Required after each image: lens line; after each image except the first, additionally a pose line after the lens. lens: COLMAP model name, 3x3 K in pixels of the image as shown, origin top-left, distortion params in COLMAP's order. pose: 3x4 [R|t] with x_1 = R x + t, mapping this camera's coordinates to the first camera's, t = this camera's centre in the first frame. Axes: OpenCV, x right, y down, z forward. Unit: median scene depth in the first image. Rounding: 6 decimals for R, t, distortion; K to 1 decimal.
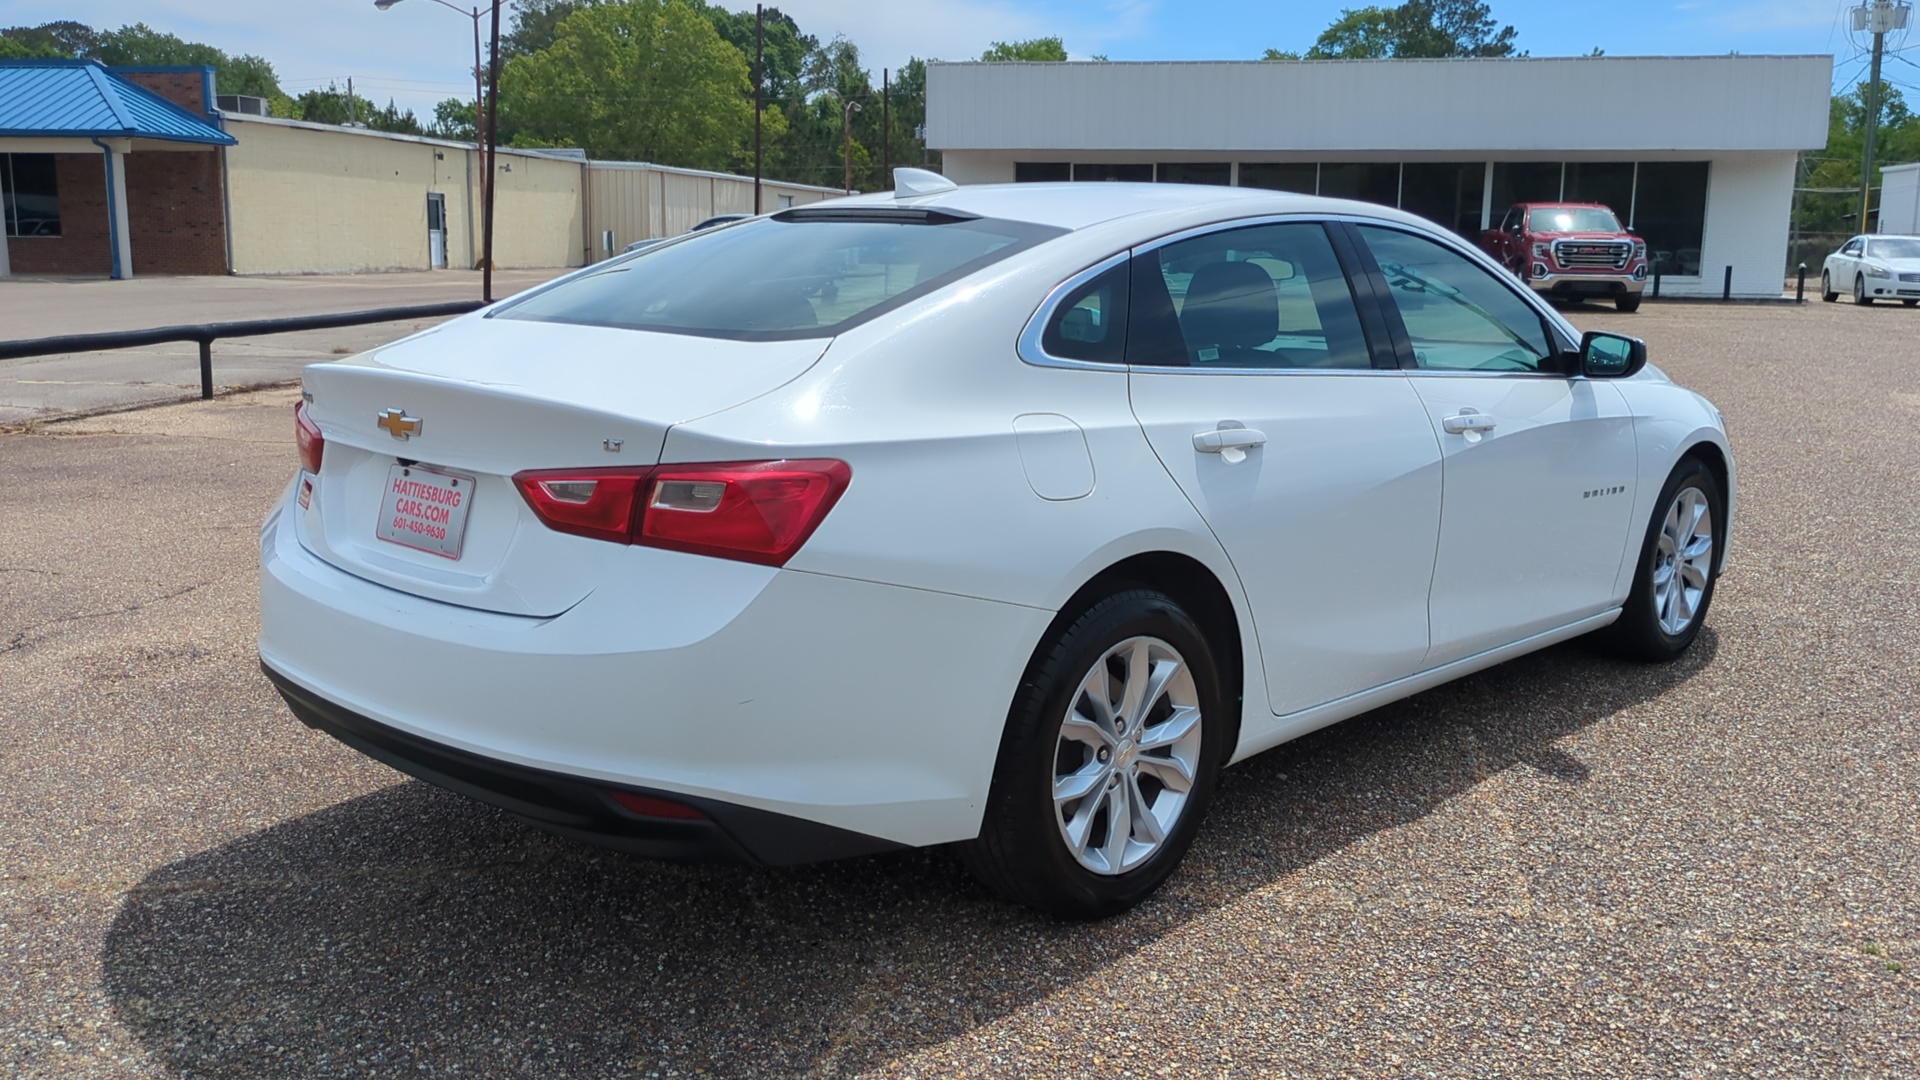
lens RADIAL K [[1653.4, 0, 960.0], [0, 1653.4, 540.0], [0, 0, 1]] dist [0.049845, -0.067921]
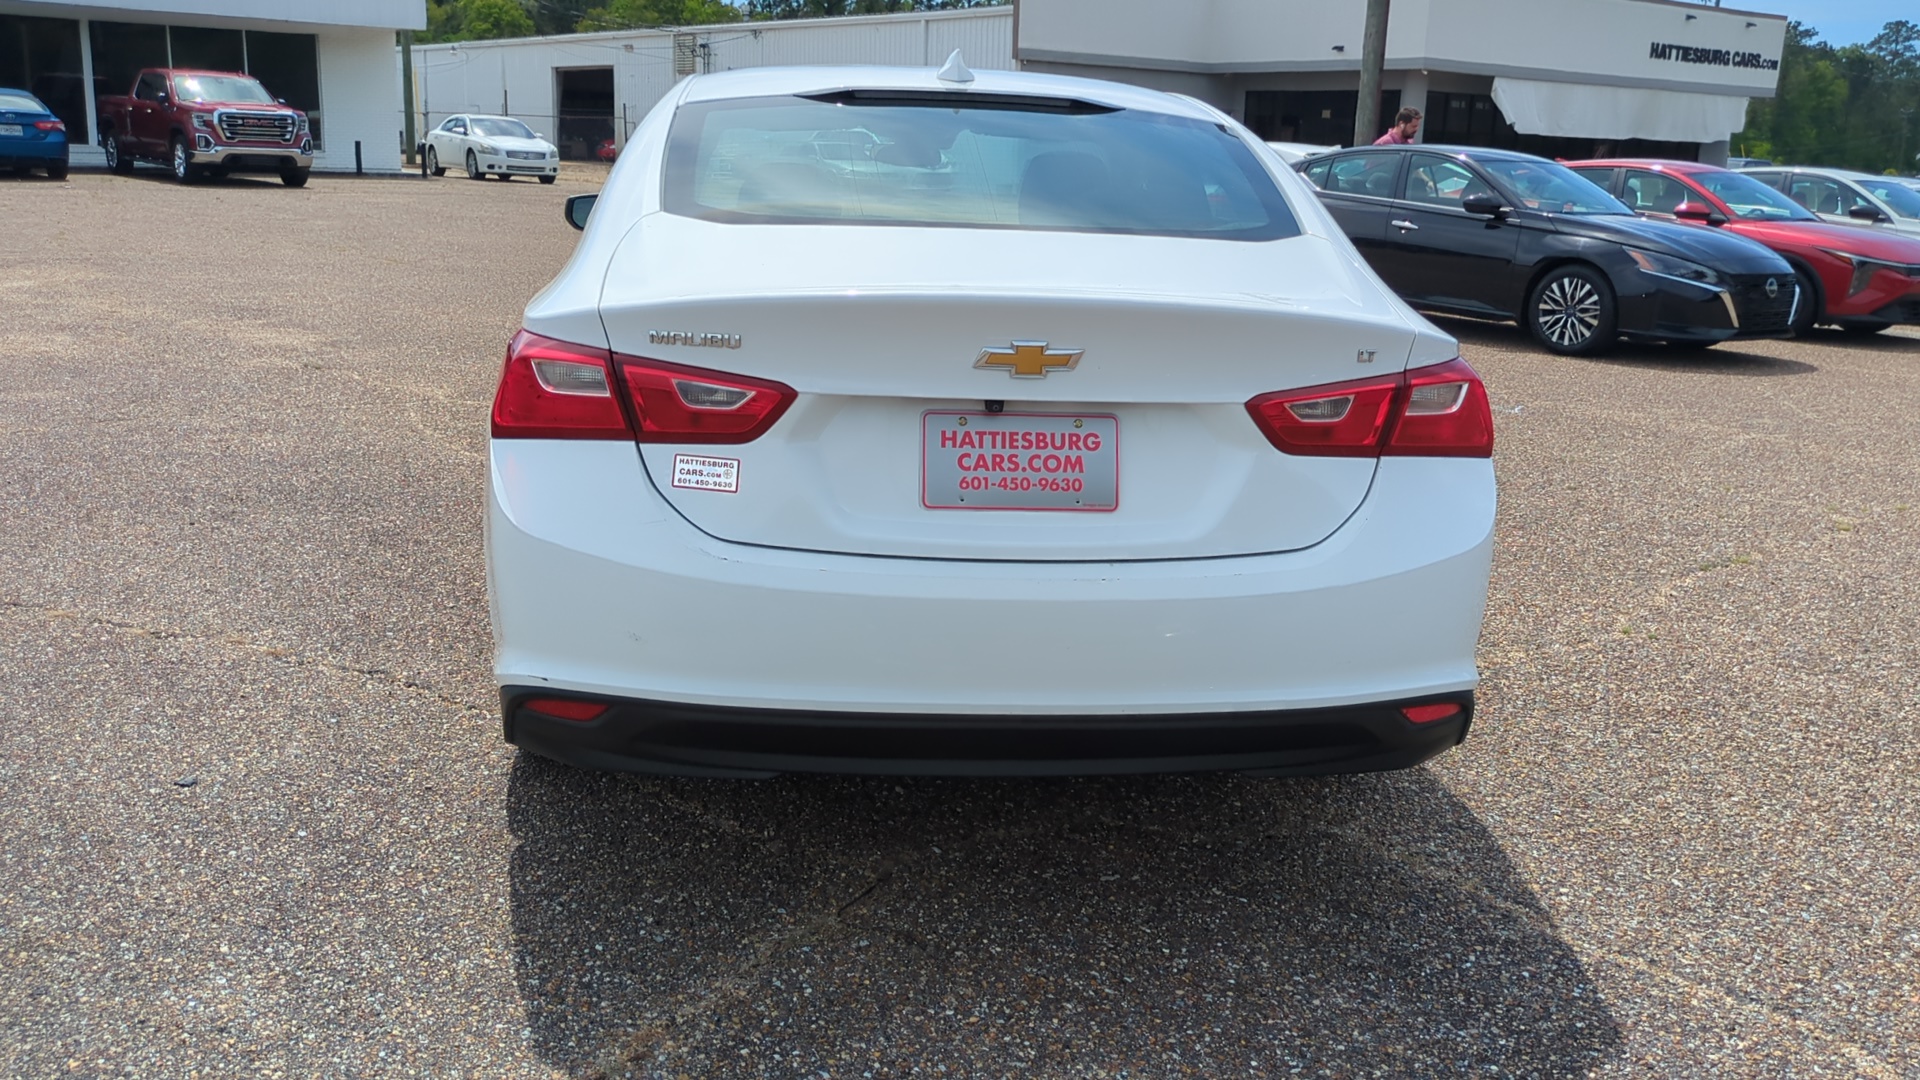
lens RADIAL K [[1653.4, 0, 960.0], [0, 1653.4, 540.0], [0, 0, 1]] dist [0.049845, -0.067921]
pose [[0.656903, -0.164987, 0.735703, -0.101010], [0.110041, 0.986296, 0.122930, -0.008912], [-0.745902, 0.000205, 0.666056, 0.050540]]
